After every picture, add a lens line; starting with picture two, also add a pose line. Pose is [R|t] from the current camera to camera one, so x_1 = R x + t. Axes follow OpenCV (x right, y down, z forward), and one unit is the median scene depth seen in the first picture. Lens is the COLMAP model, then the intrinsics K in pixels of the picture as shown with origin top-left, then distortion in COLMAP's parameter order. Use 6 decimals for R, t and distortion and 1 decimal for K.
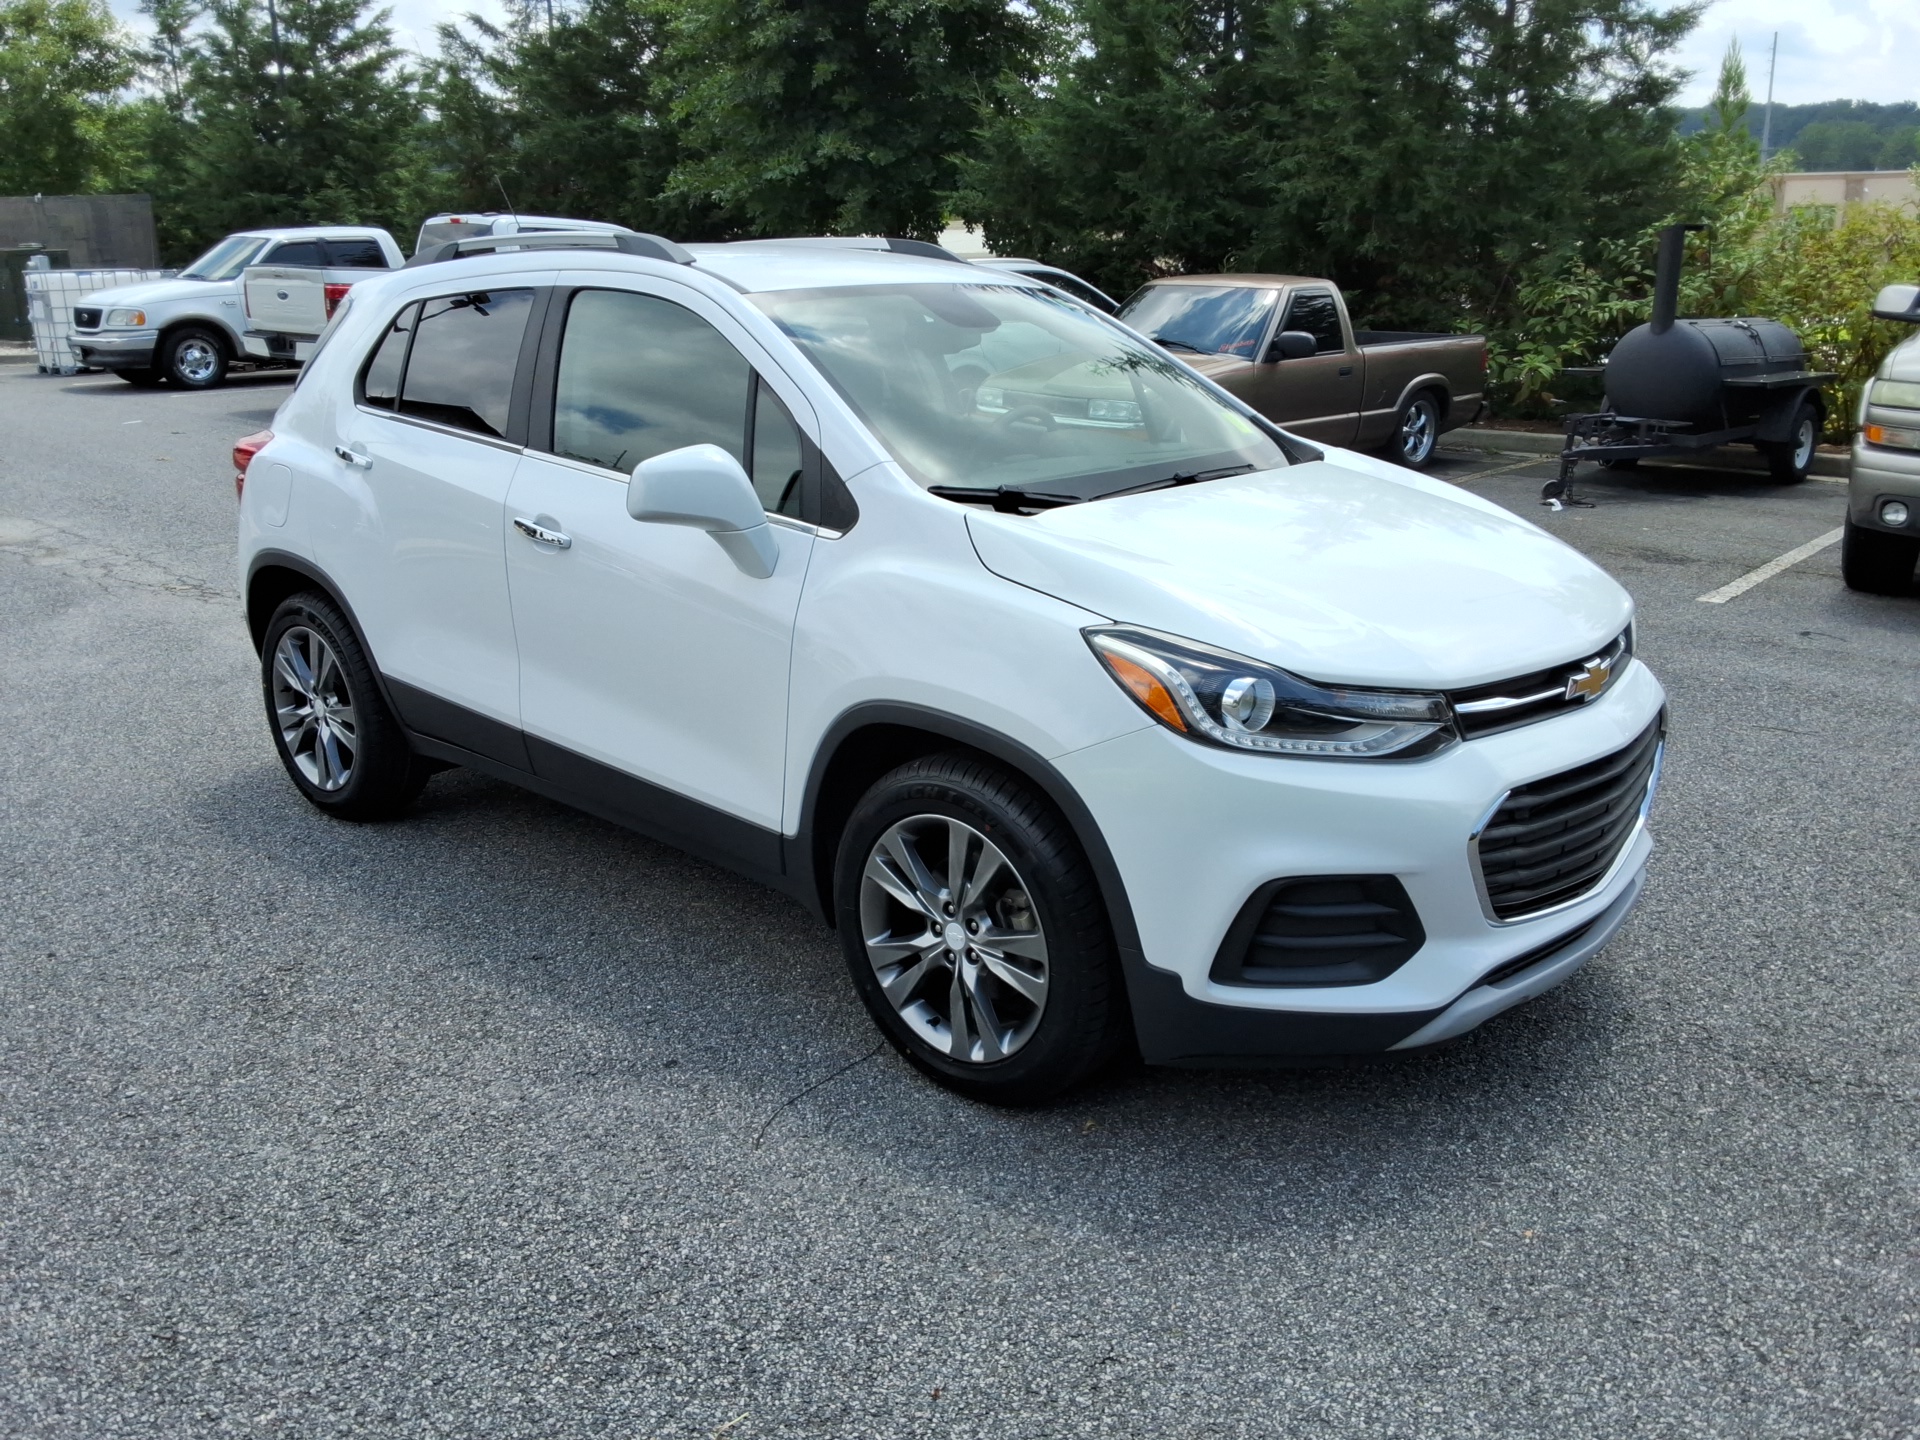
lens RADIAL K [[1543.9, 0, 971.9], [0, 1543.9, 707.0], [0, 0, 1]] dist [0.101794, -0.160196]
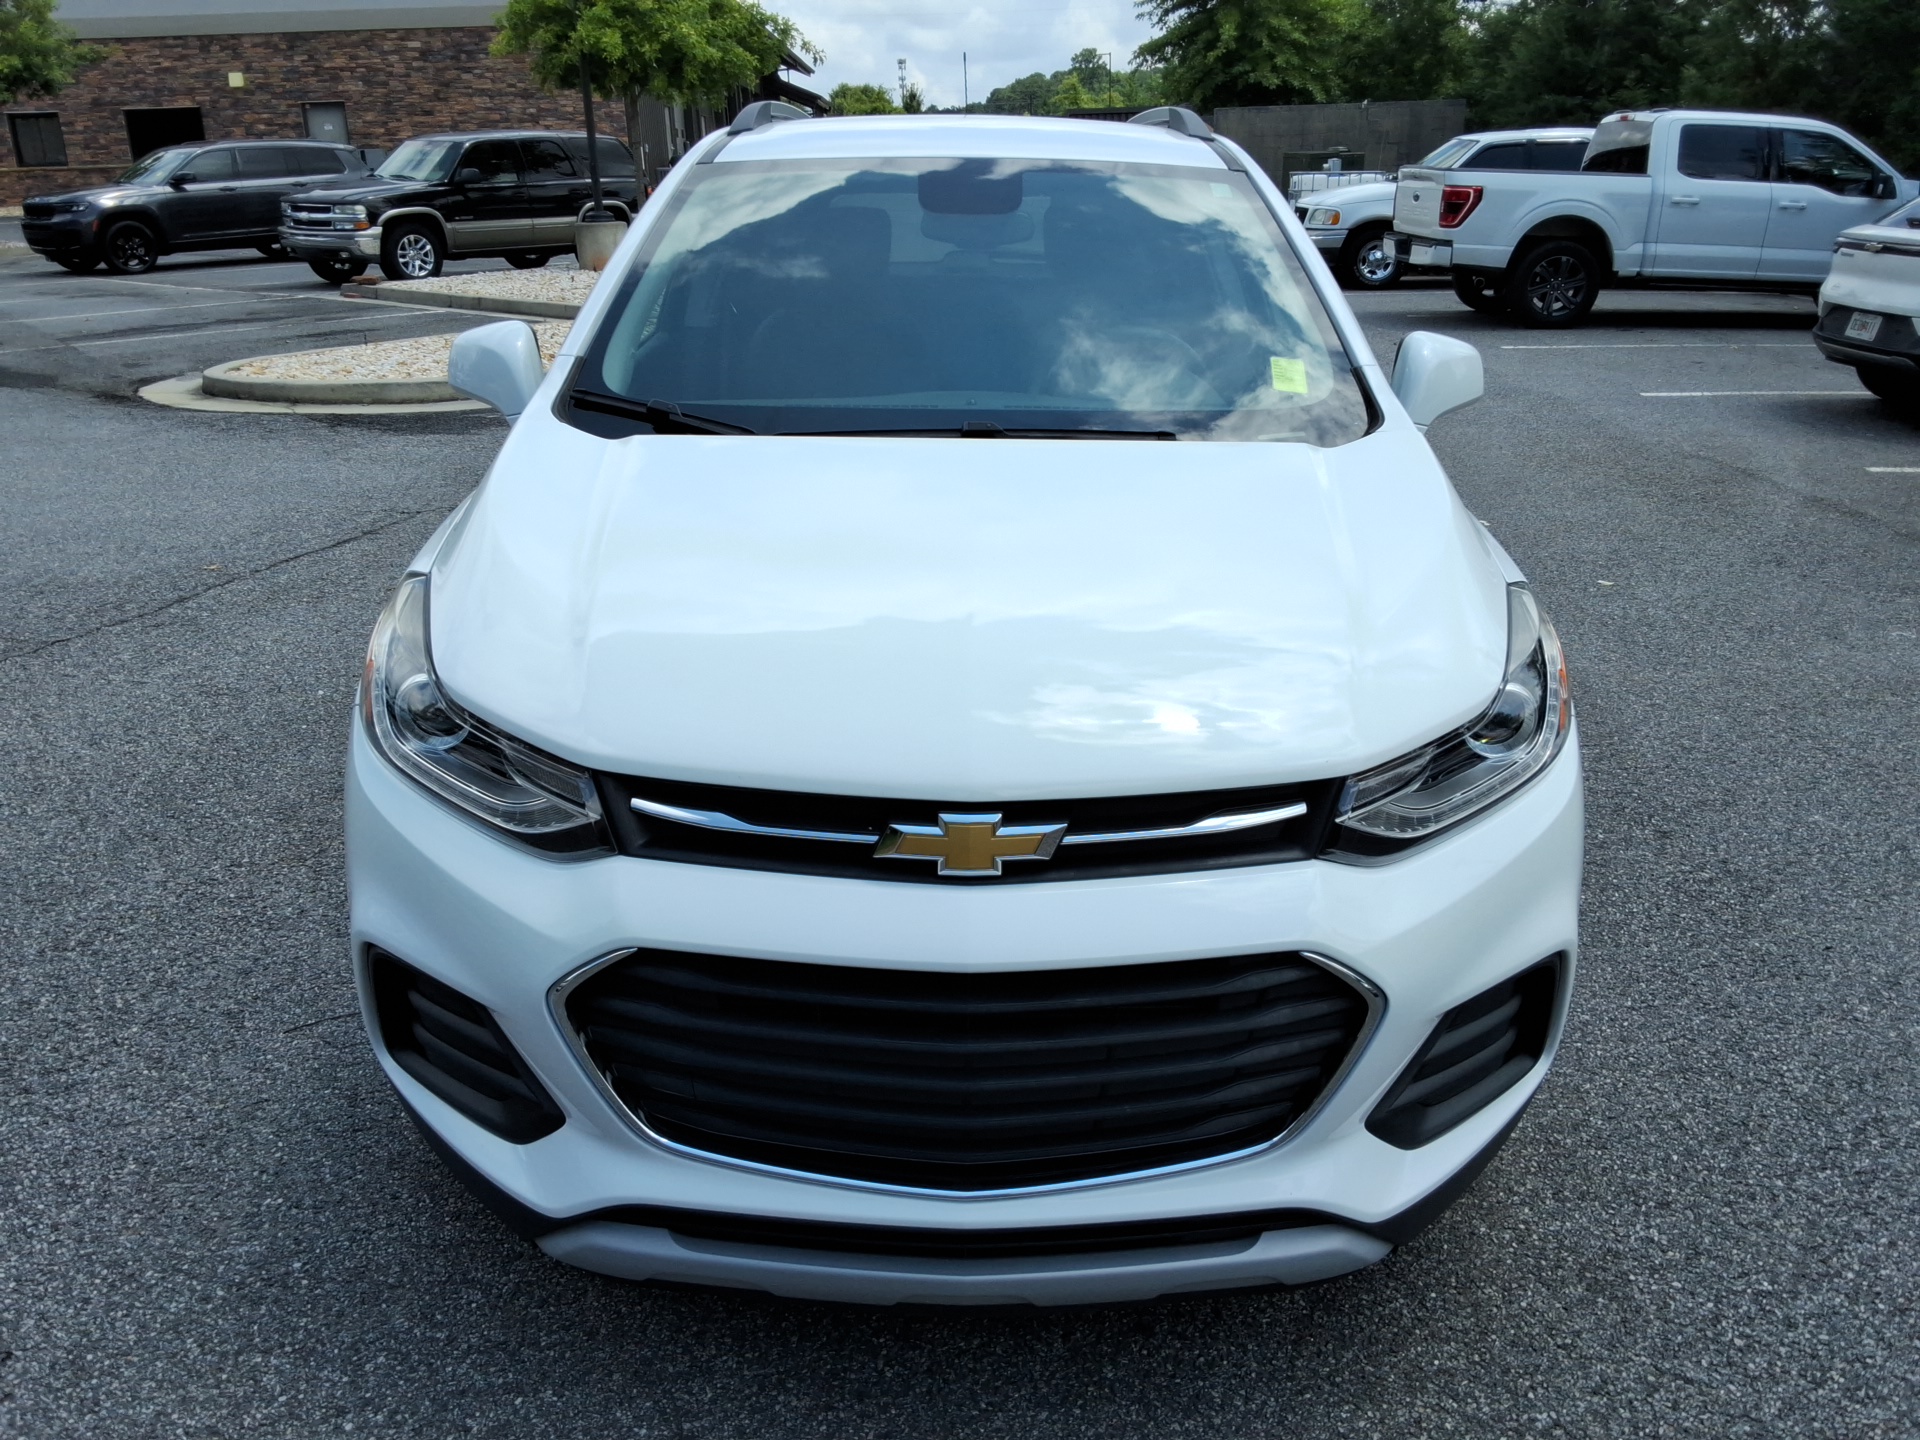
lens RADIAL K [[1543.9, 0, 971.9], [0, 1543.9, 707.0], [0, 0, 1]] dist [0.101794, -0.160196]
pose [[0.670638, 0.253721, -0.697044, 0.127380], [-0.217108, 0.965673, 0.142618, -0.024260], [0.709302, 0.055689, 0.702702, 0.095970]]
